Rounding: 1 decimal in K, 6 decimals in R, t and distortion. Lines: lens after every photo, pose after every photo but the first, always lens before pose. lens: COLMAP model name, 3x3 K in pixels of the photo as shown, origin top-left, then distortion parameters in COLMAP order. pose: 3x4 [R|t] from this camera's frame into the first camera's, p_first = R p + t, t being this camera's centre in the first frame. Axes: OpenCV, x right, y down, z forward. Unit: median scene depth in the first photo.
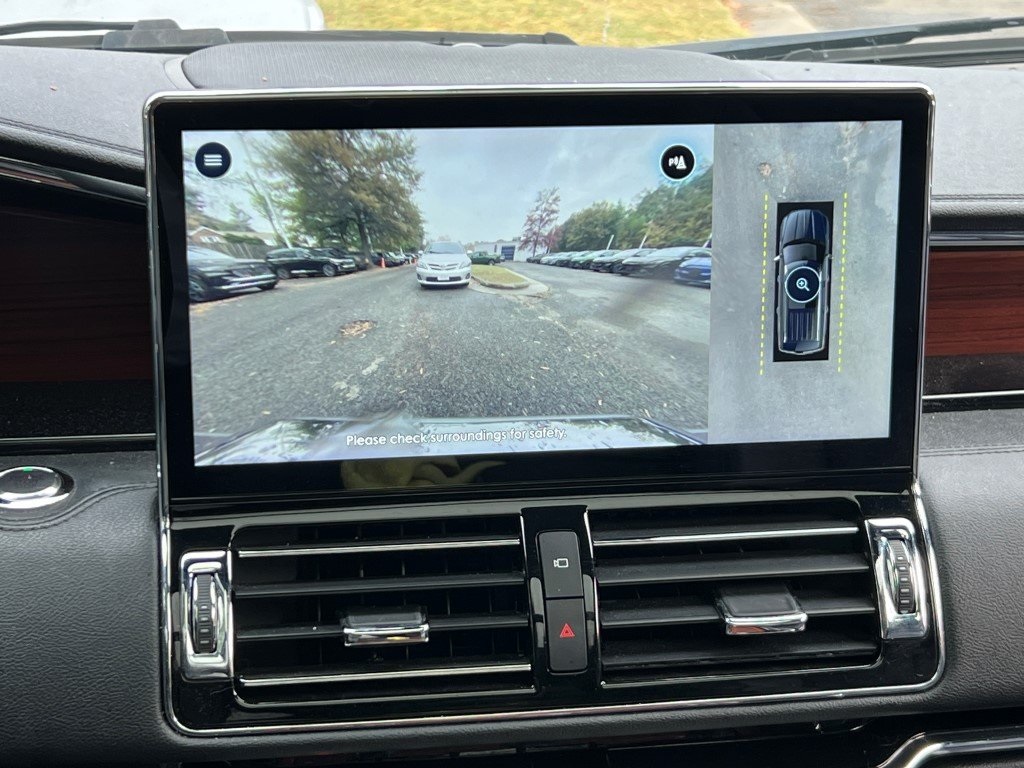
lens RADIAL K [[1993.5, 0, 513.6], [0, 1993.5, 376.0], [0, 0, 1]] dist [0.199438, 0.000000]
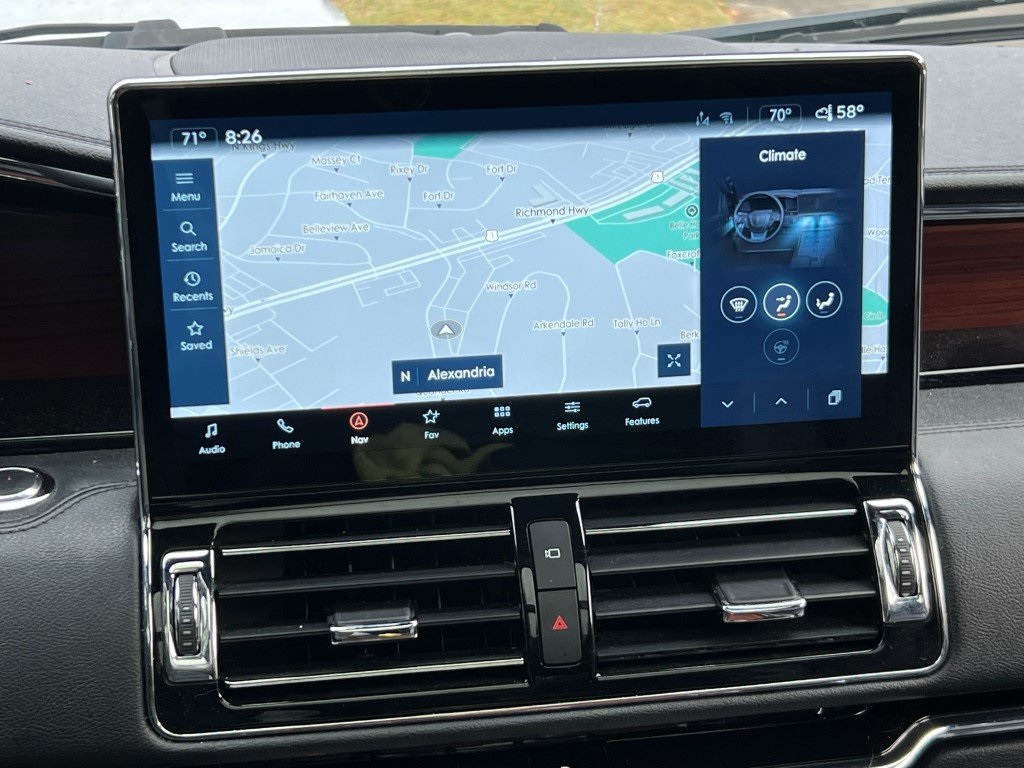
lens RADIAL K [[1815.0, 0, 510.6], [0, 1815.0, 380.5], [0, 0, 1]] dist [0.158721, 0.000000]
pose [[0.999555, -0.024646, -0.016775, 0.019887], [0.024853, 0.999616, 0.012248, -0.002307], [0.016466, -0.012659, 0.999784, 0.109898]]
